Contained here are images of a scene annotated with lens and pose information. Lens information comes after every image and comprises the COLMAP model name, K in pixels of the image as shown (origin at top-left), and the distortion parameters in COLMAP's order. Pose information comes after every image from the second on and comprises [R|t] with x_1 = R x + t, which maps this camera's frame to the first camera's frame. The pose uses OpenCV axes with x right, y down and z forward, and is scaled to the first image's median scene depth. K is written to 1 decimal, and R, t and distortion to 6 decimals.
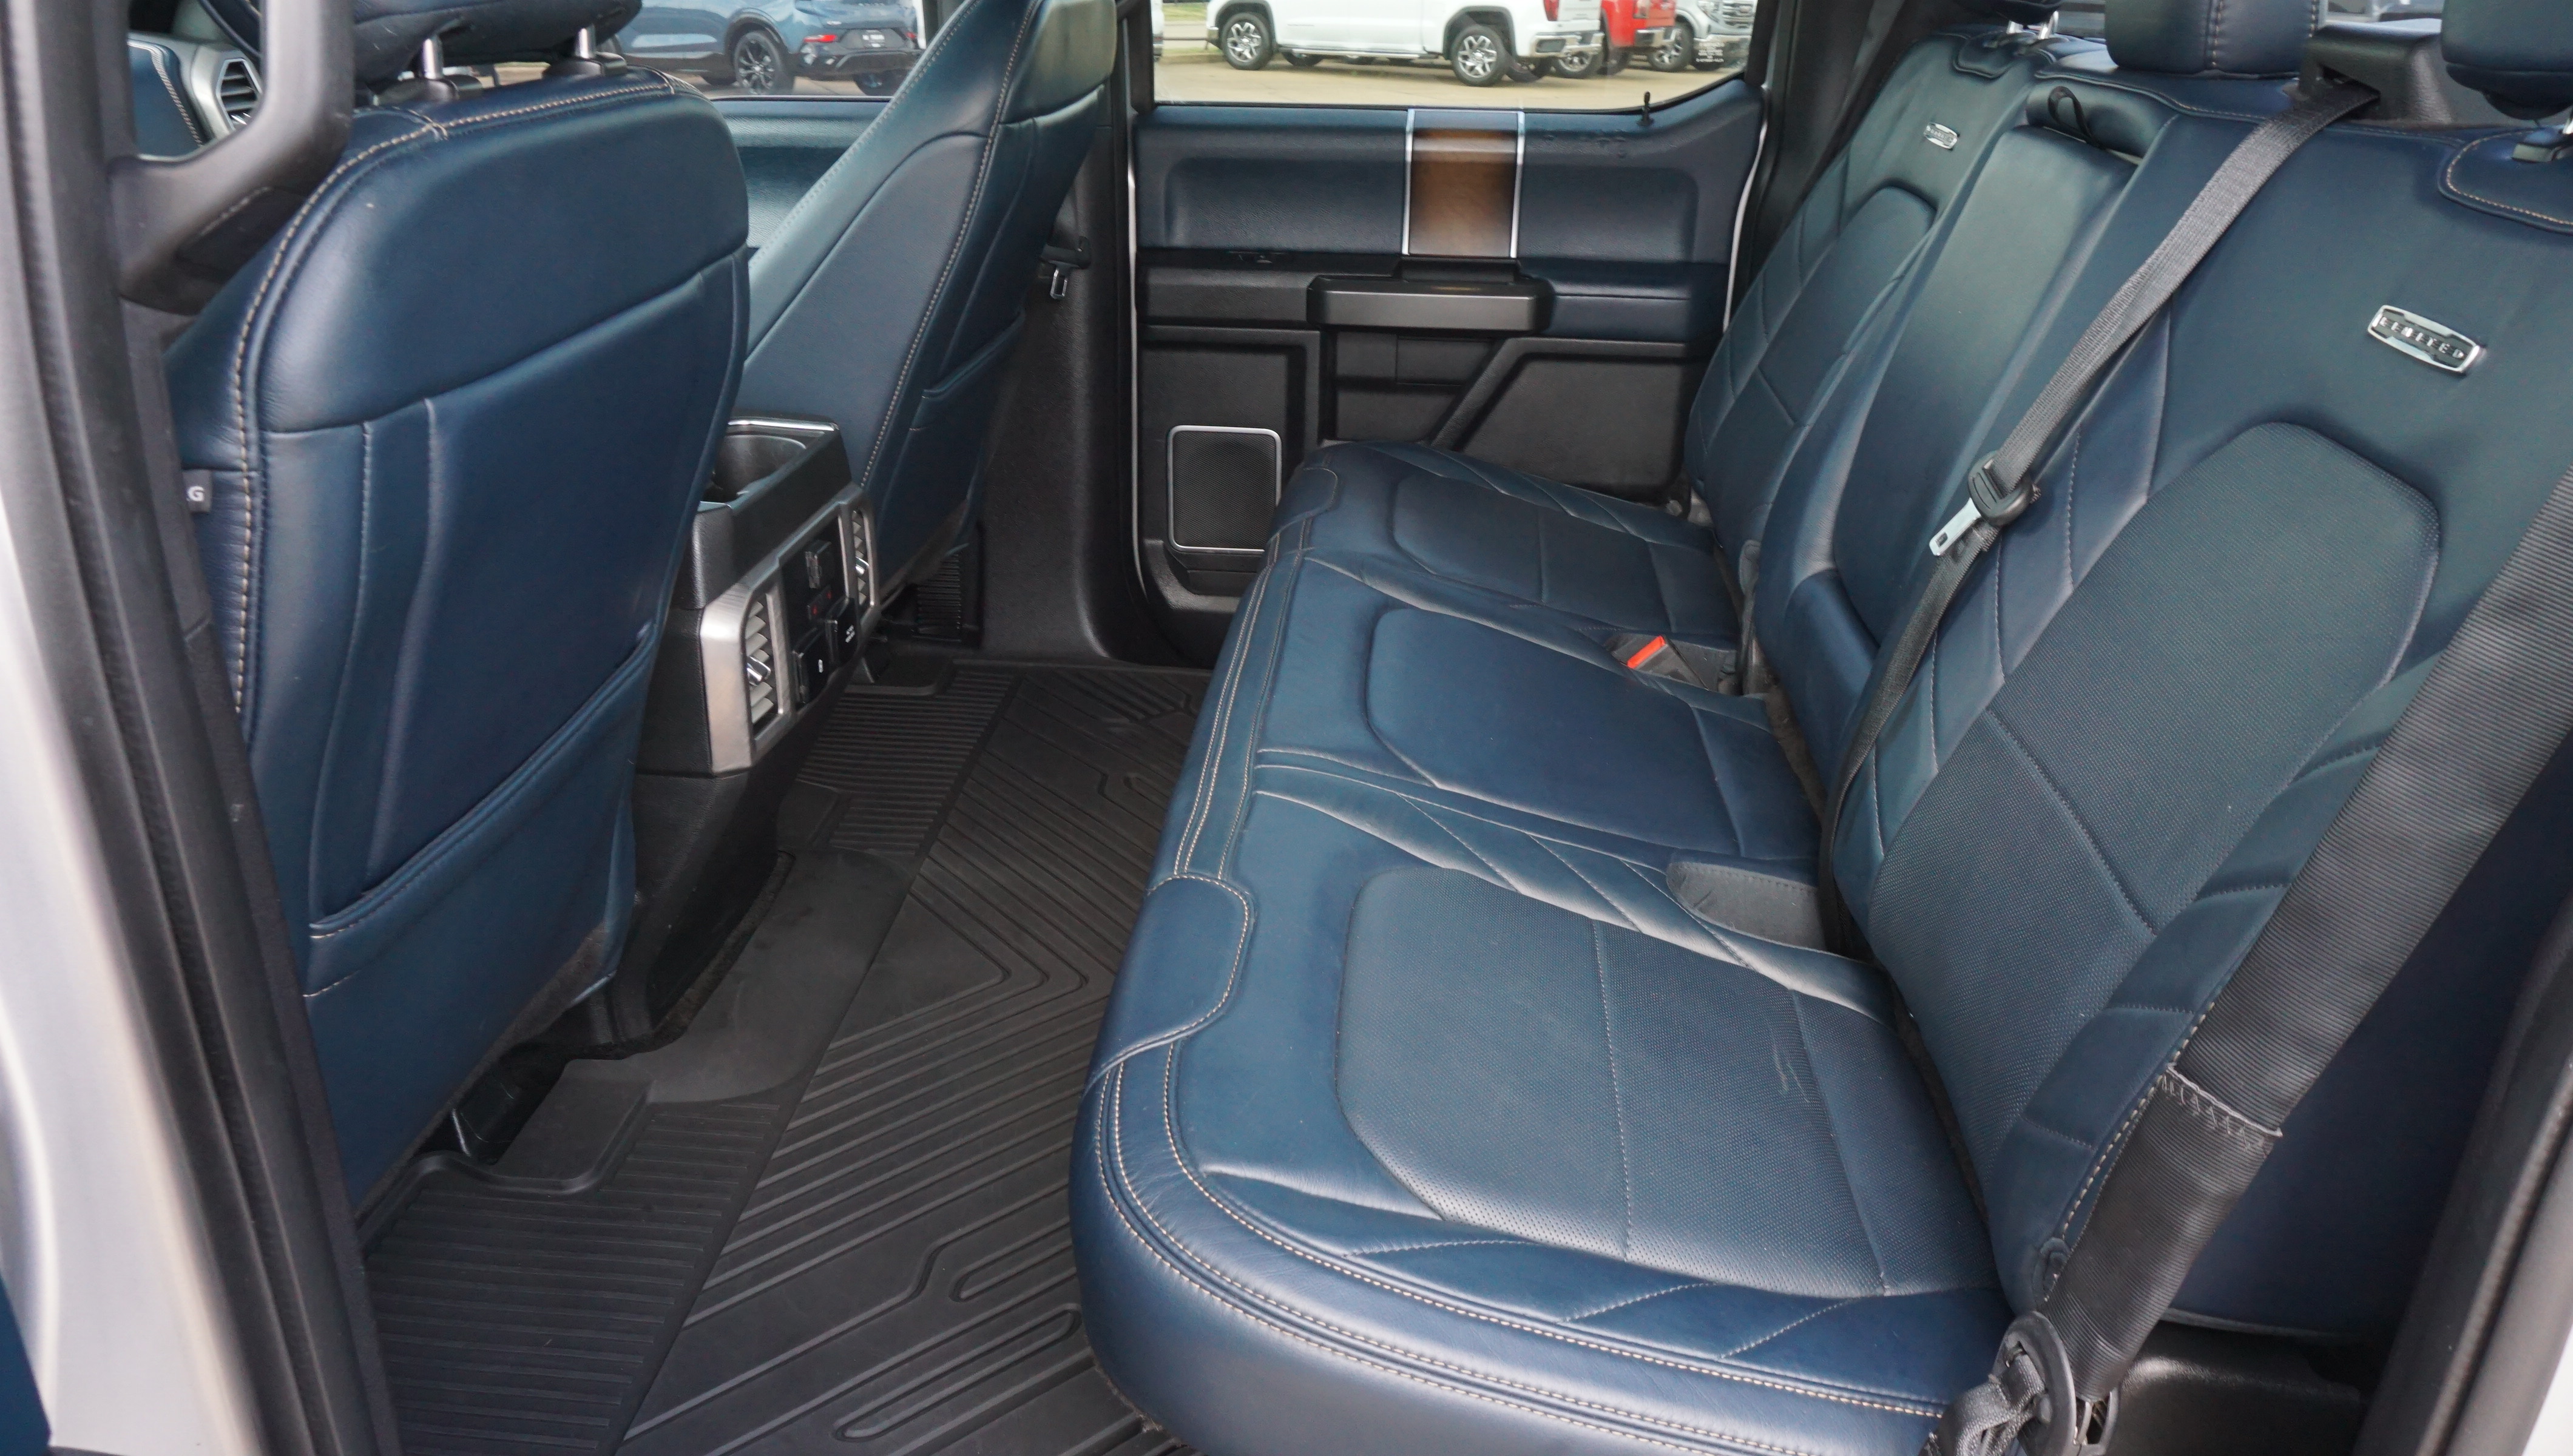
lens RADIAL K [[1752.7, 0, 1283.7], [0, 1752.7, 720.6], [0, 0, 1]] dist [-0.040582, 0.037101]
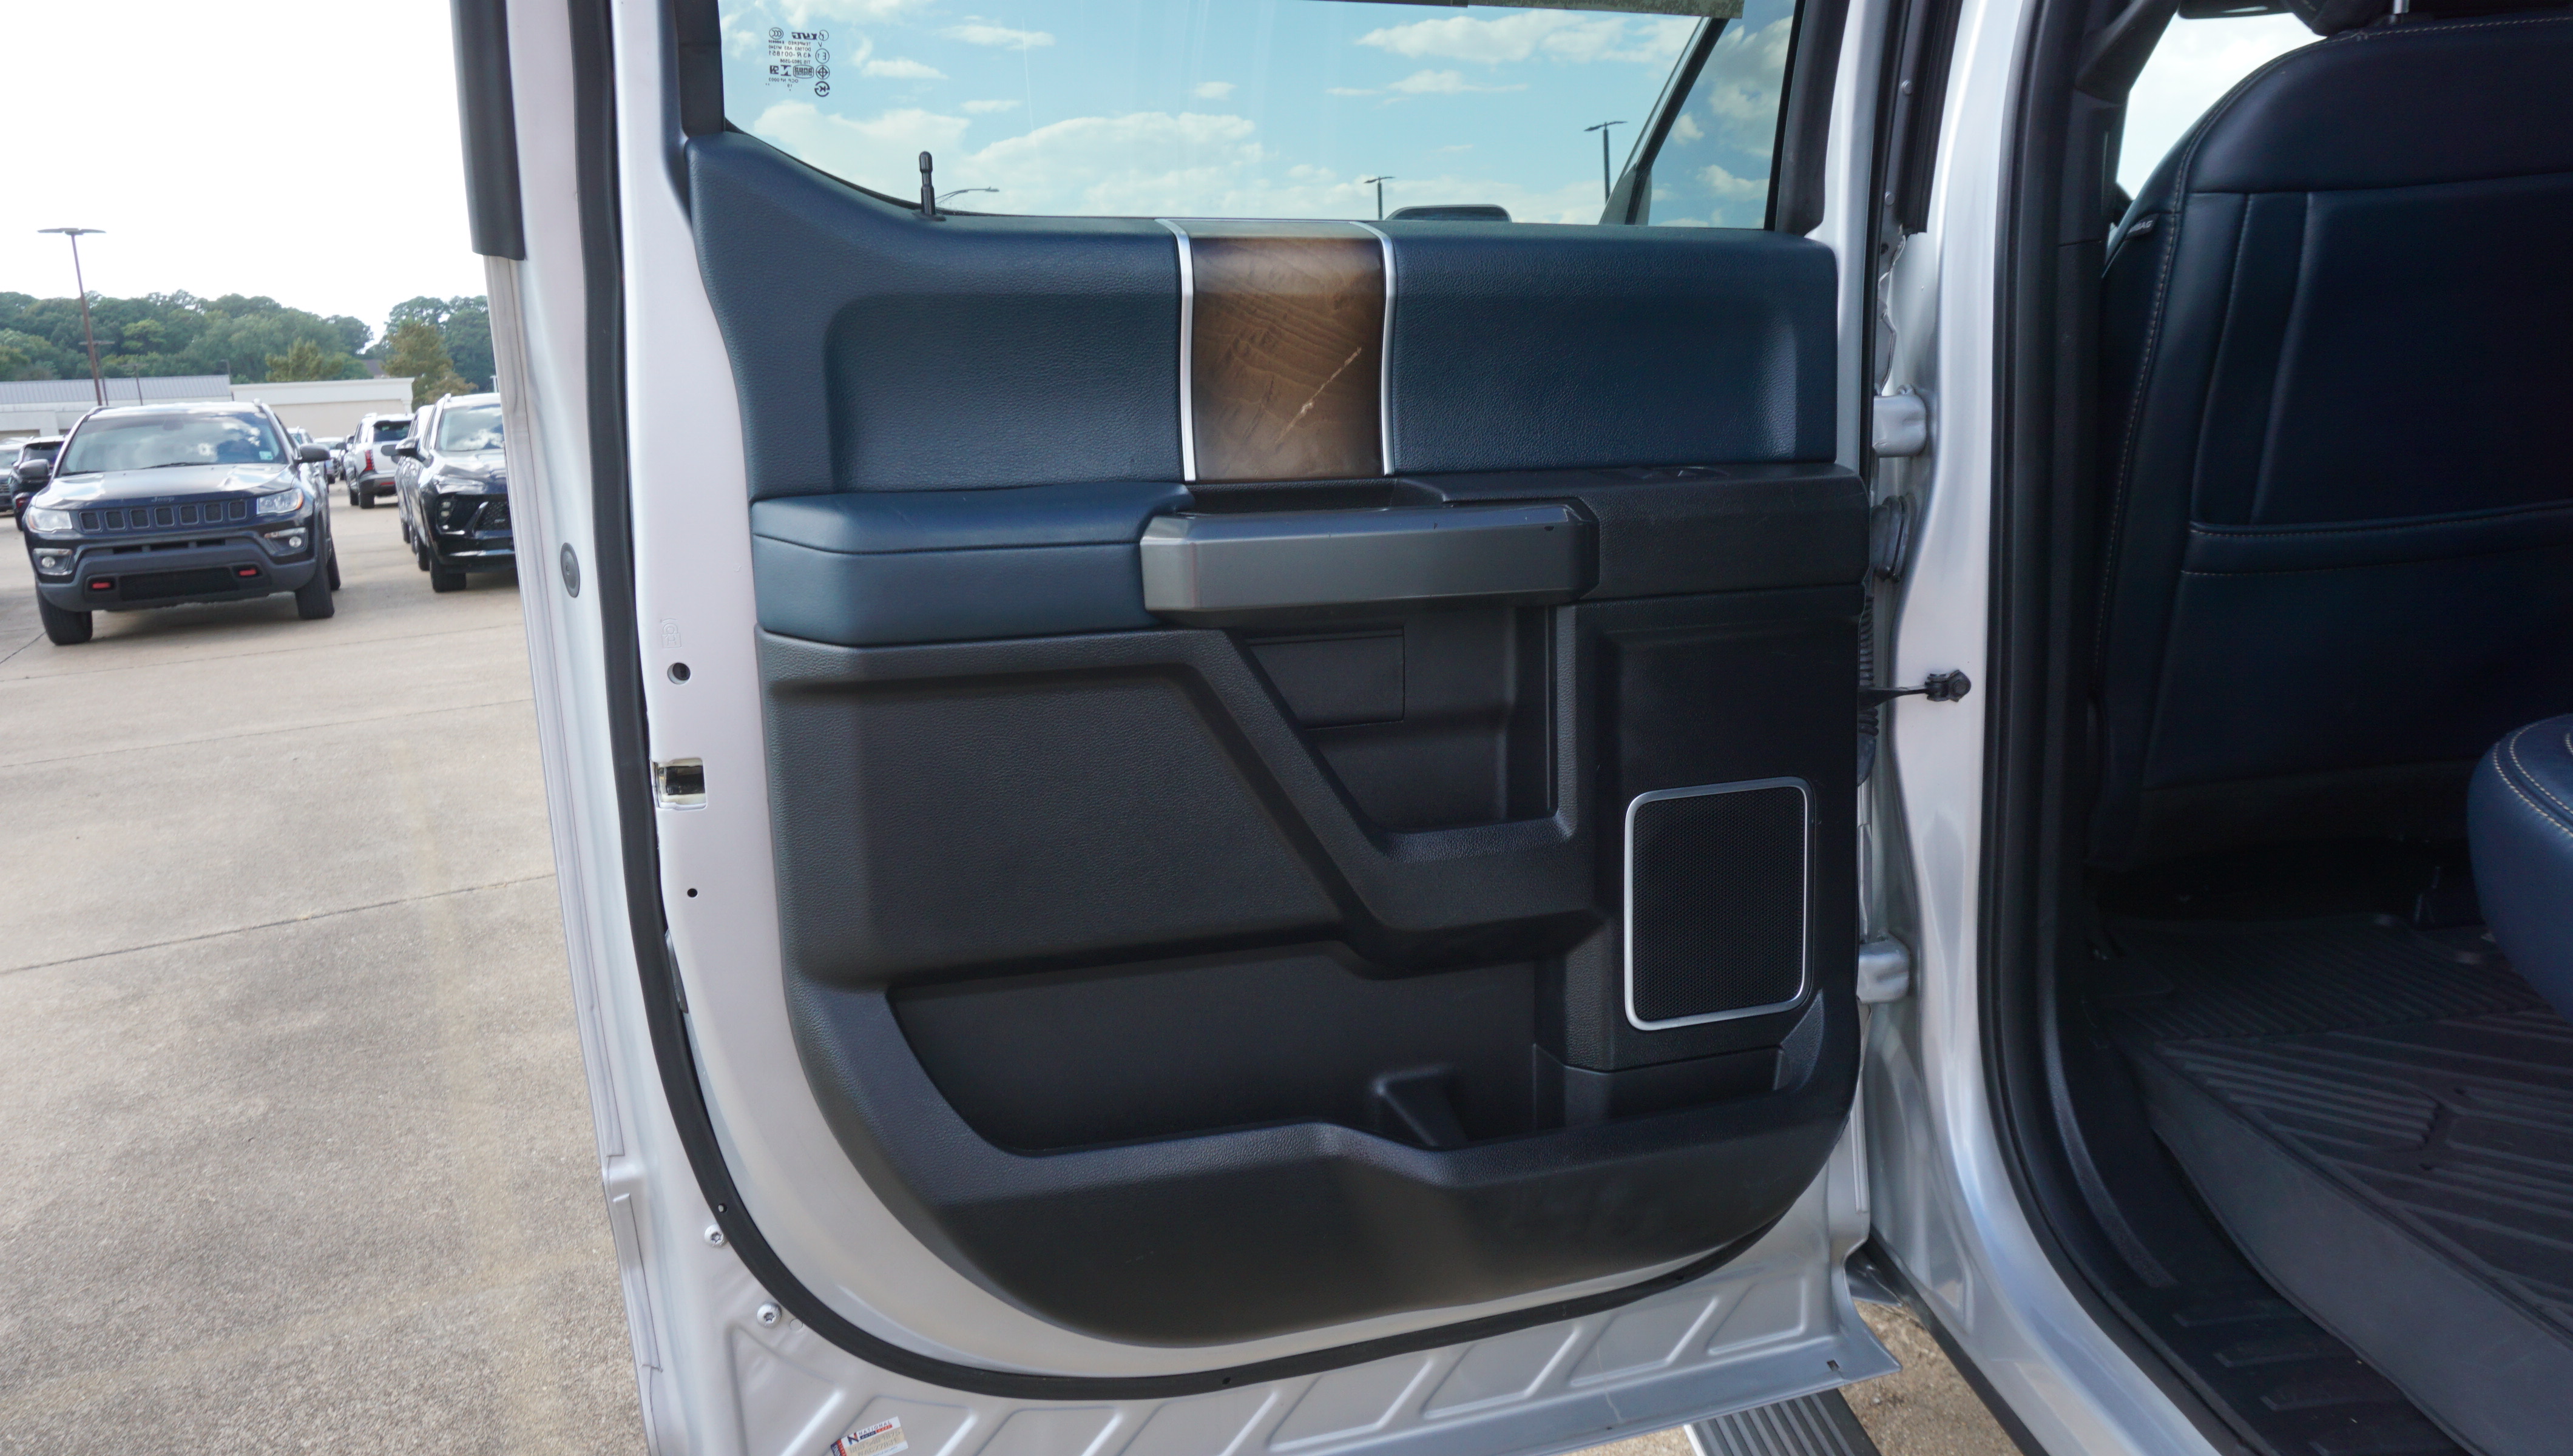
lens RADIAL K [[1761.7, 0, 1297.7], [0, 1761.7, 724.0], [0, 0, 1]] dist [-0.043374, 0.043326]
pose [[0.148504, 0.118701, -0.981762, 0.556015], [-0.356436, 0.932466, 0.058825, 0.278386], [0.922442, 0.341200, 0.180785, -0.035390]]
